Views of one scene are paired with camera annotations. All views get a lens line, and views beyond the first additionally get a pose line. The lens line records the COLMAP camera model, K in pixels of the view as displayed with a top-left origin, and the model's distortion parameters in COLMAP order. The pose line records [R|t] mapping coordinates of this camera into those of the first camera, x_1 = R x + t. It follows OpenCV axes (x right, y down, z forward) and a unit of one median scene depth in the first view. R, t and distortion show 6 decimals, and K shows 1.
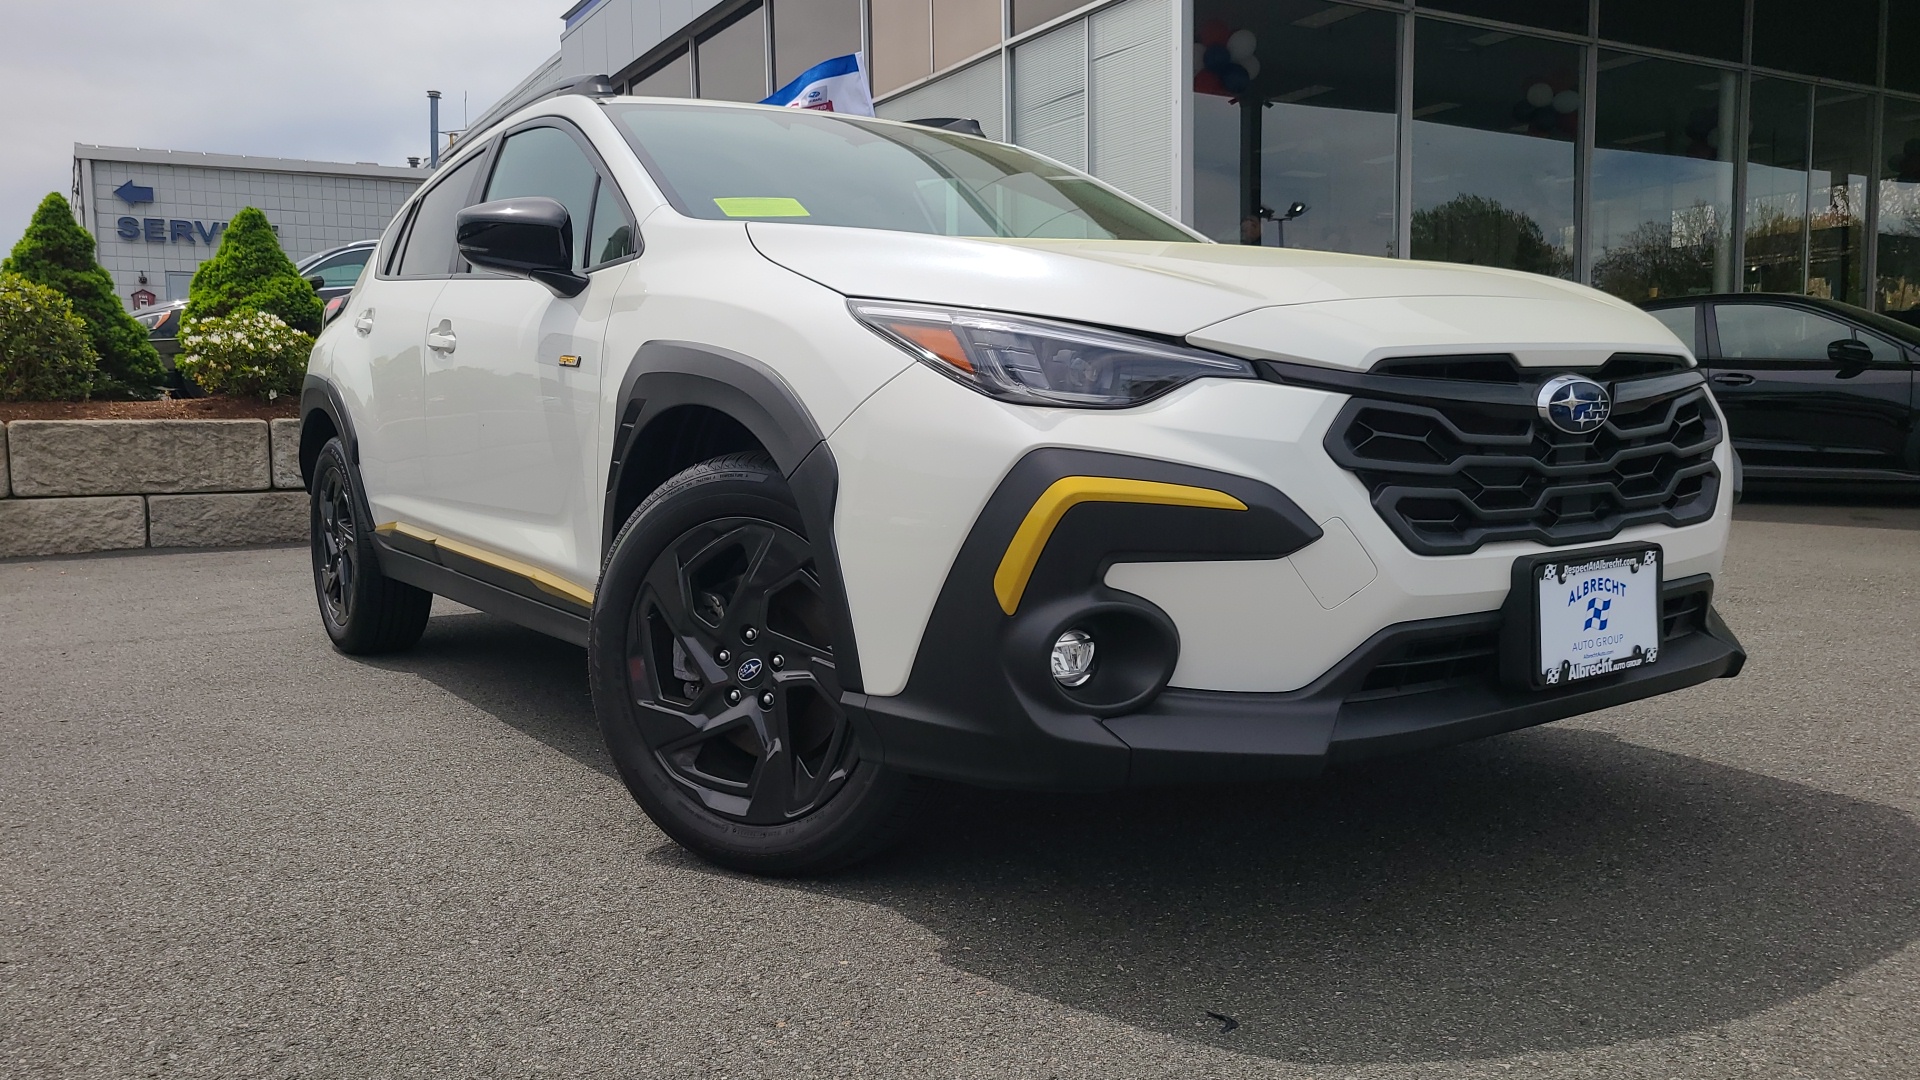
lens RADIAL K [[1453.7, 0, 924.5], [0, 1453.7, 534.2], [0, 0, 1]] dist [0.040808, -0.011858]
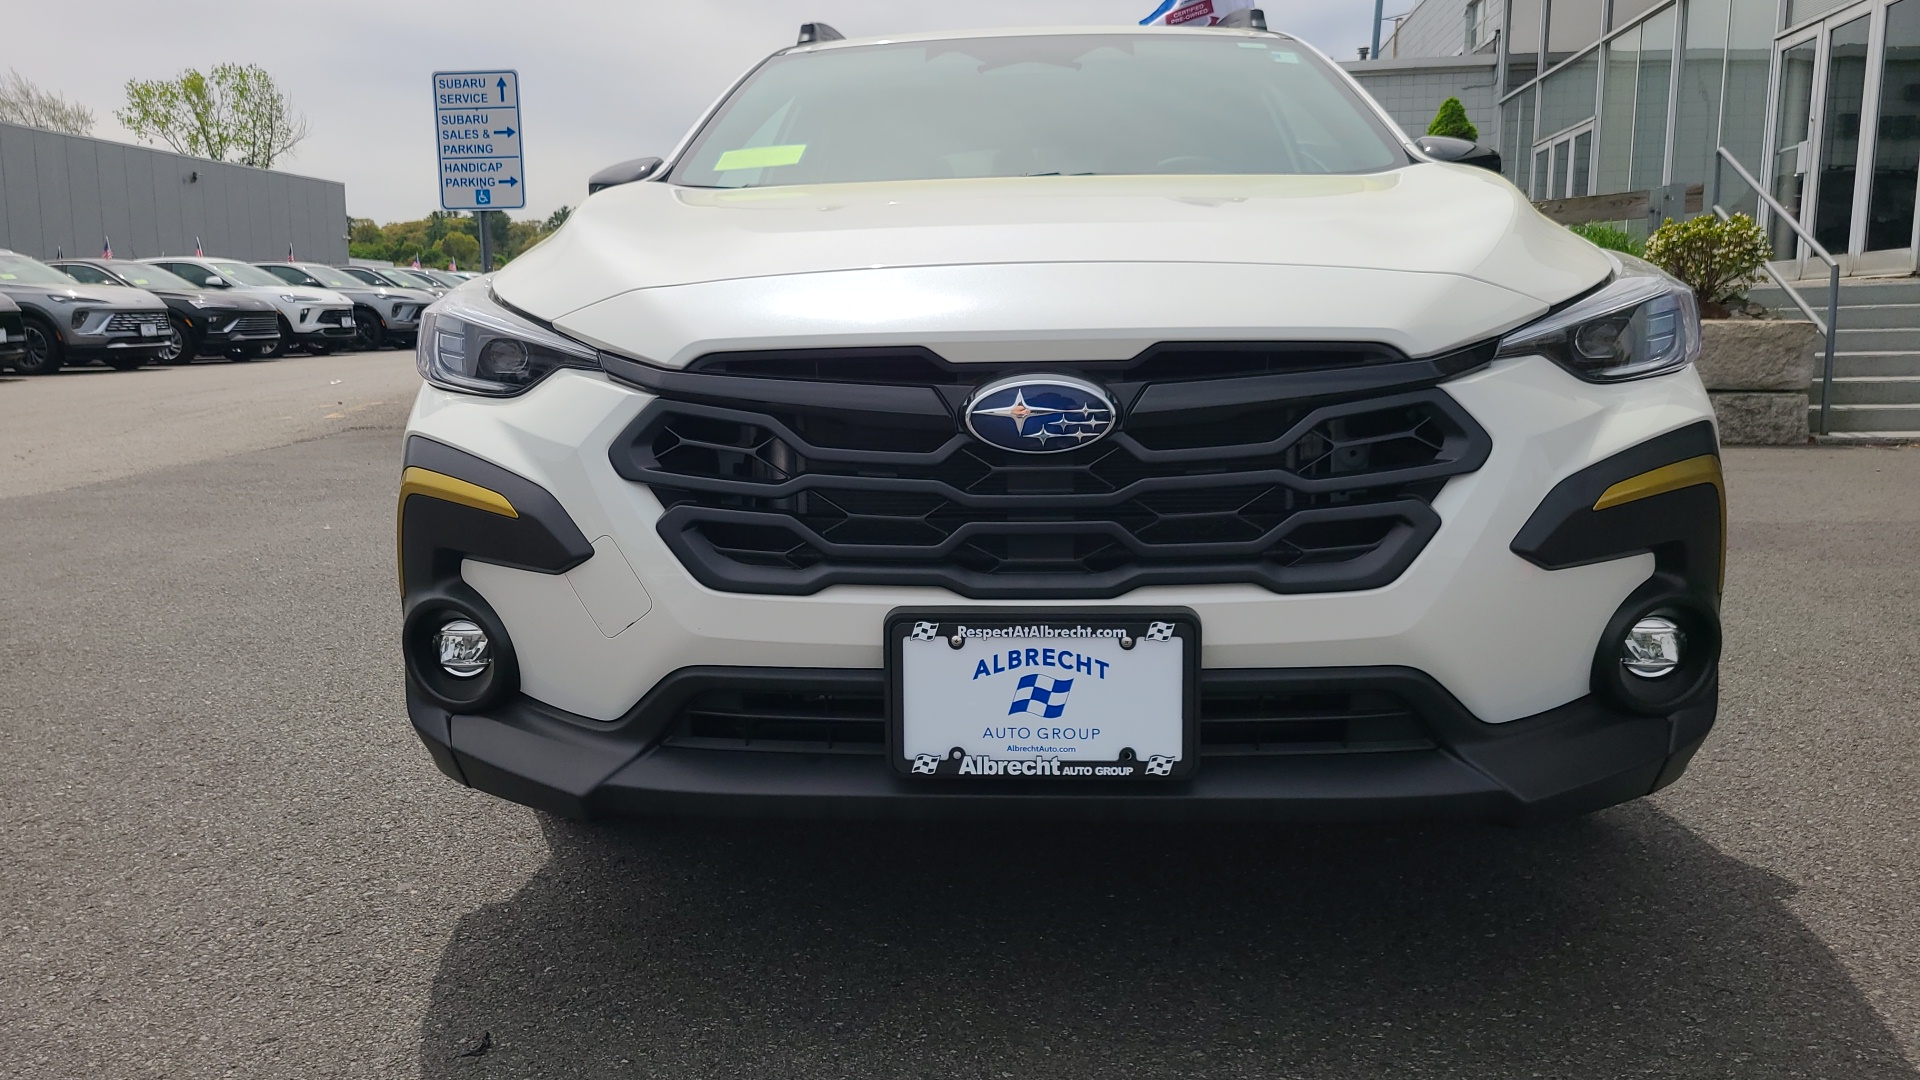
lens RADIAL K [[1428.0, 0, 957.7], [0, 1428.0, 511.9], [0, 0, 1]] dist [0.042260, -0.002753]
pose [[0.782118, 0.096276, -0.615648, 0.846962], [-0.060217, 0.995046, 0.079107, -0.092205], [0.620214, -0.024799, 0.784040, 0.394241]]
